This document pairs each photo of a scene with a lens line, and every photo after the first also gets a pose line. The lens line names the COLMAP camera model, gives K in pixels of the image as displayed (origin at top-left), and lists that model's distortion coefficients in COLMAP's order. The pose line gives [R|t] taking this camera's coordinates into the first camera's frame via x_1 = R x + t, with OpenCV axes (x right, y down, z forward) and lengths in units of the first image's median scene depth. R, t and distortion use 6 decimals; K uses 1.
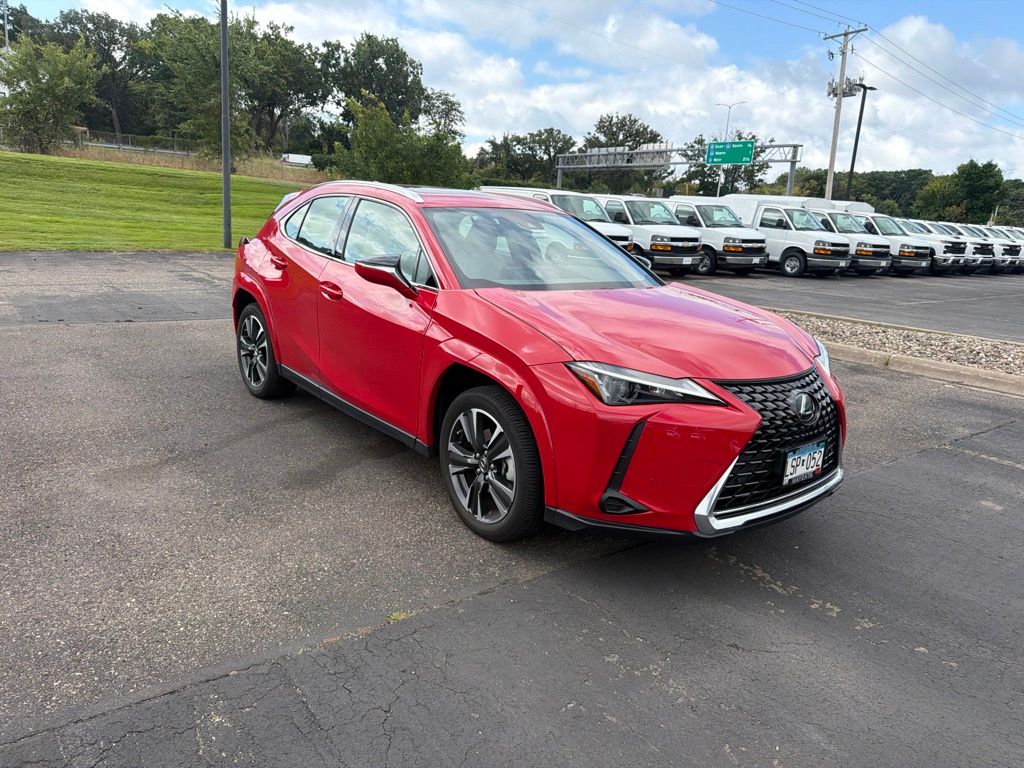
lens RADIAL K [[723.6, 0, 511.3], [0, 723.6, 379.7], [0, 0, 1]] dist [0.042662, -0.062796]
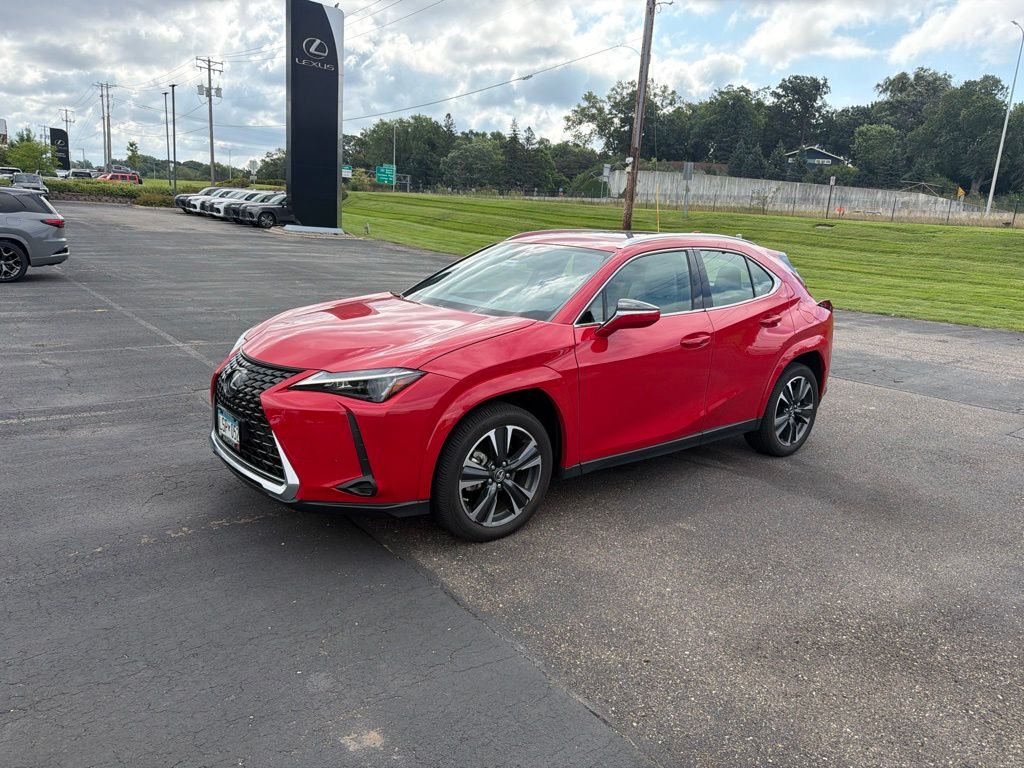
lens RADIAL K [[720.9, 0, 514.8], [0, 720.9, 383.0], [0, 0, 1]] dist [0.044996, -0.064627]
pose [[0.008976, 0.149832, -0.988671, 0.120809], [-0.279525, 0.949672, 0.141384, -0.019753], [0.960097, 0.275089, 0.050406, 0.105301]]
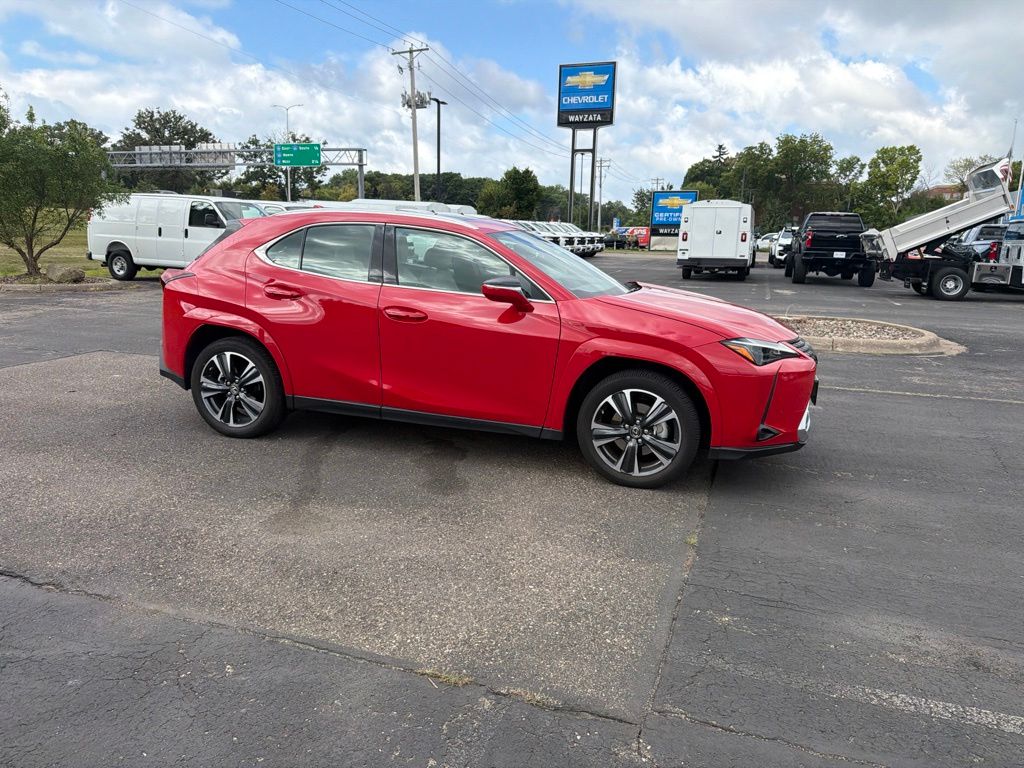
lens RADIAL K [[720.9, 0, 514.8], [0, 720.9, 383.0], [0, 0, 1]] dist [0.044996, -0.064627]
pose [[0.832561, -0.150652, 0.533054, -0.073686], [0.148279, 0.987800, 0.047581, -0.005114], [-0.533719, 0.039426, 0.844742, 0.002140]]
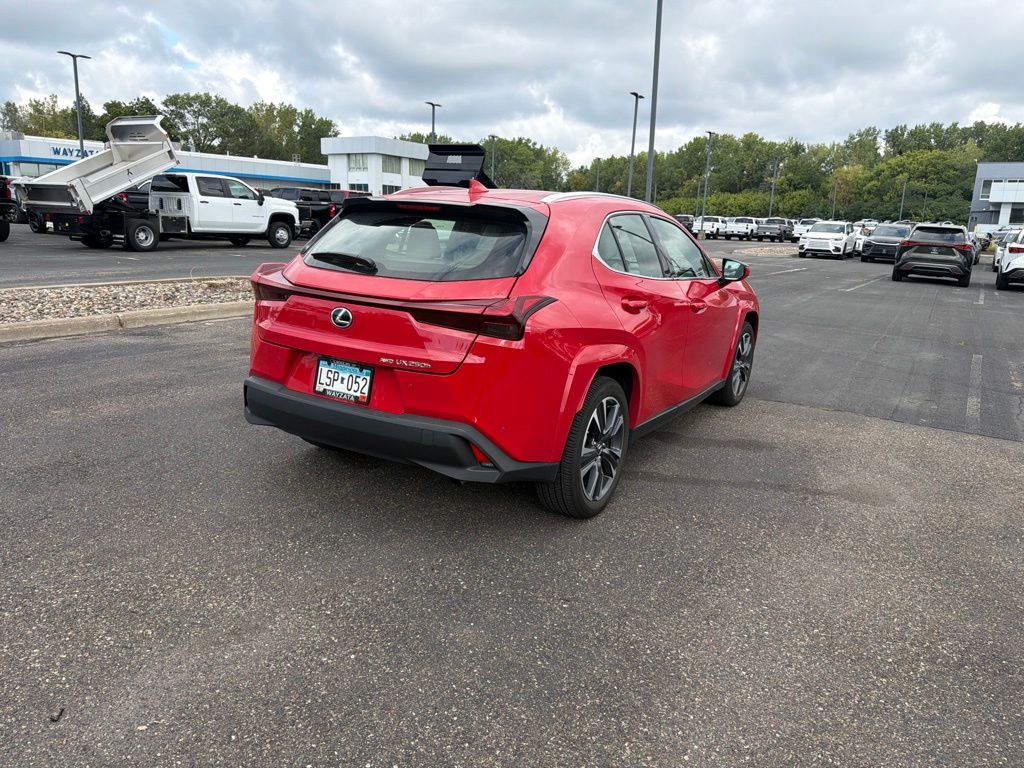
lens RADIAL K [[710.4, 0, 517.2], [0, 710.4, 410.6], [0, 0, 1]] dist [0.026088, -0.028581]
pose [[-0.342302, -0.321630, 0.882827, -0.119800], [0.145432, 0.910128, 0.387965, -0.045216], [-0.928267, 0.261192, -0.264763, 0.166724]]
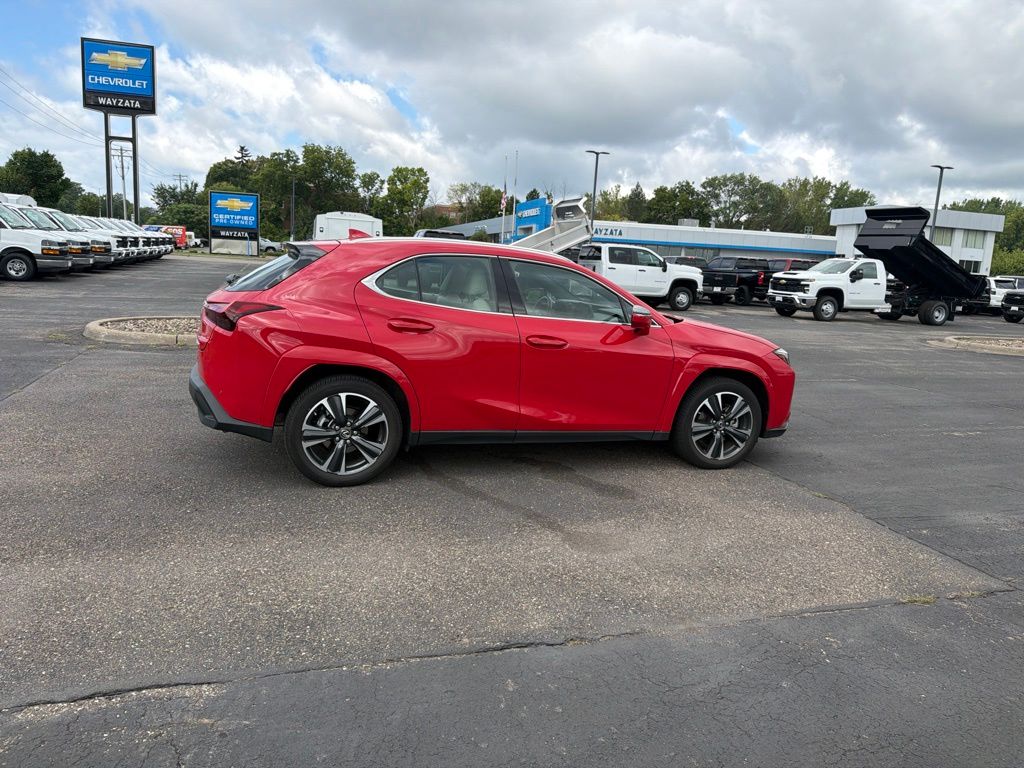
lens RADIAL K [[720.9, 0, 514.8], [0, 720.9, 383.0], [0, 0, 1]] dist [0.044996, -0.064627]
pose [[0.342333, -0.200010, 0.918044, -0.140830], [0.172869, 0.973808, 0.147698, -0.025128], [-0.923539, 0.108139, 0.367942, 0.067515]]
